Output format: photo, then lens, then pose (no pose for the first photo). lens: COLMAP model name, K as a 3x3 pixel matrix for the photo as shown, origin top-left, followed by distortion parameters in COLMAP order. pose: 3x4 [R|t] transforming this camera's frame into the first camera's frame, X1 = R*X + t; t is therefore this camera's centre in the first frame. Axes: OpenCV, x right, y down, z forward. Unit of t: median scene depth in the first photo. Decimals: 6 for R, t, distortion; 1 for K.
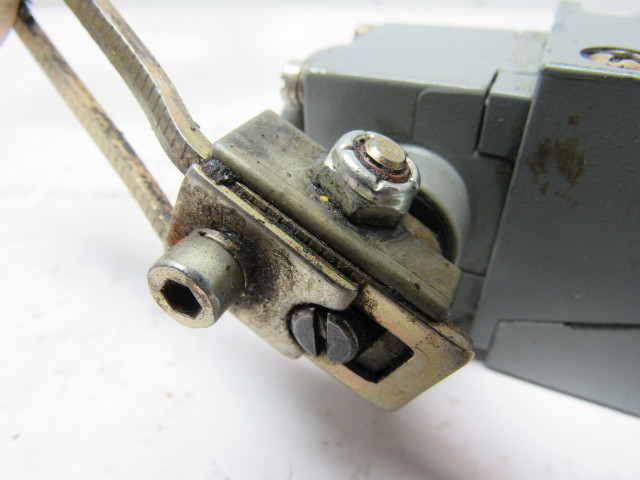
lens RADIAL K [[459.6, 0, 319.9], [0, 459.6, 241.9], [0, 0, 1]] dist [-0.007744, -0.011787]
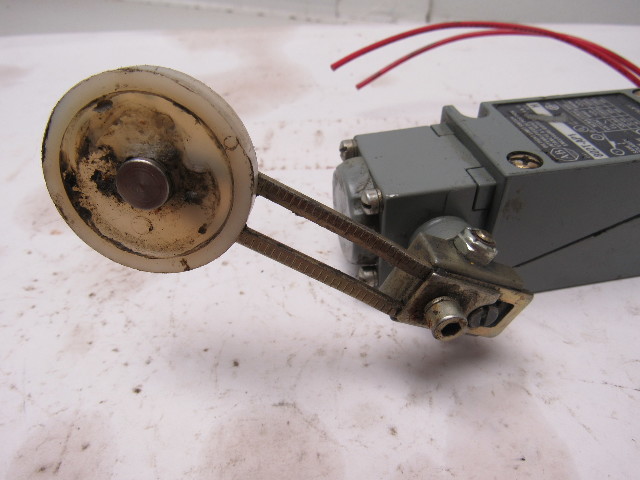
lens RADIAL K [[459.6, 0, 322.5], [0, 459.6, 235.2], [0, 0, 1]] dist [-0.007744, -0.011787]
pose [[0.808970, -0.375433, 0.452347, -1.577500], [0.359495, 0.924787, 0.124628, -0.774163], [-0.465114, 0.061797, 0.883091, -0.701175]]
